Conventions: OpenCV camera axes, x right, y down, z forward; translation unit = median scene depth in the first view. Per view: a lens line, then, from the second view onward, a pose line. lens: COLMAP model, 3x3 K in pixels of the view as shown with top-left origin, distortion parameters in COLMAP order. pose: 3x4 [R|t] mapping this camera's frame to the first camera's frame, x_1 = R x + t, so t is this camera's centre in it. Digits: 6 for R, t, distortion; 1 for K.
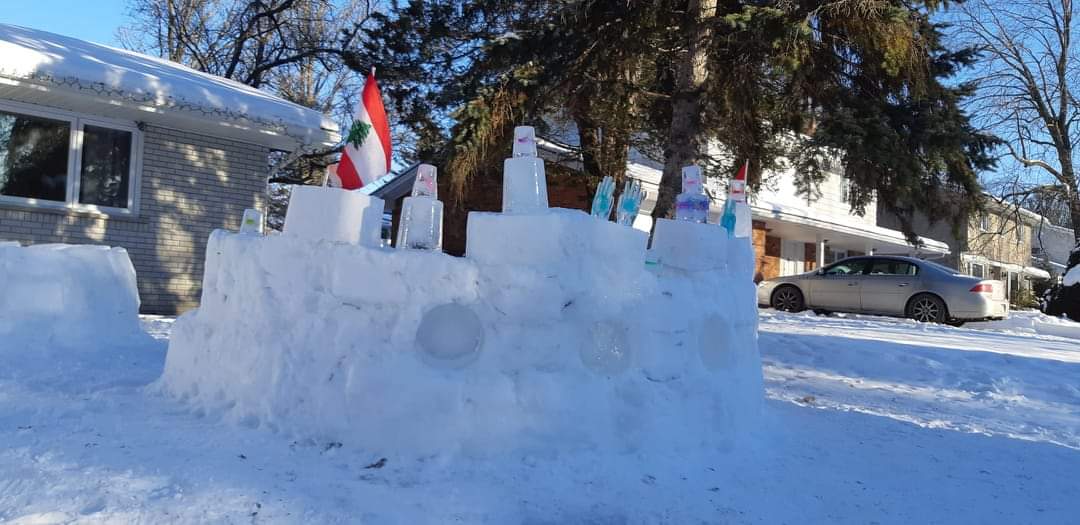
lens RADIAL K [[782.1, 0, 540.0], [0, 782.1, 262.5], [0, 0, 1]] dist [-0.000510, -0.066565]
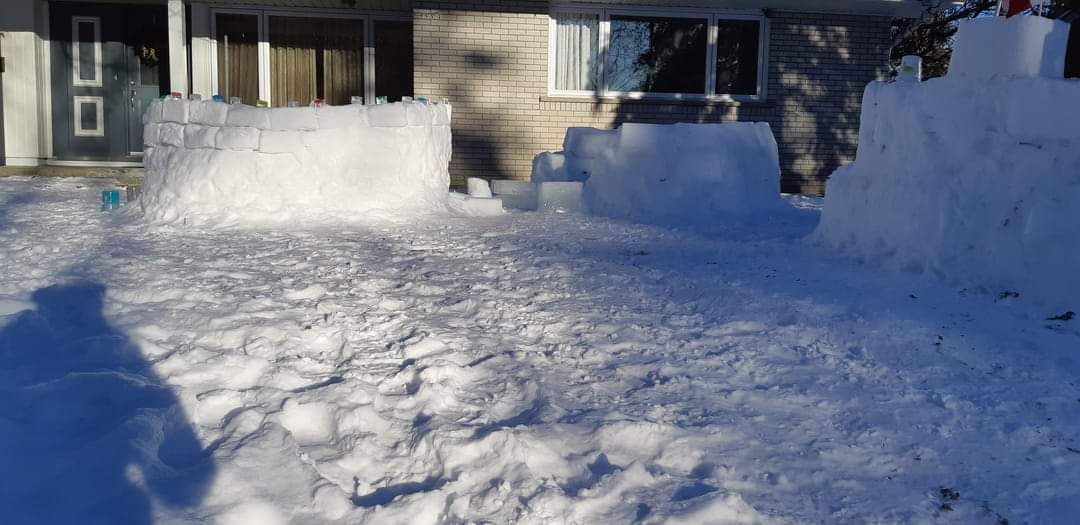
lens RADIAL K [[782.1, 0, 540.0], [0, 782.1, 262.5], [0, 0, 1]] dist [-0.000510, -0.066565]
pose [[0.754311, 0.032877, -0.655694, -0.072448], [0.045577, 0.993713, 0.102257, 0.067558], [0.654933, -0.107019, 0.748070, -0.054246]]
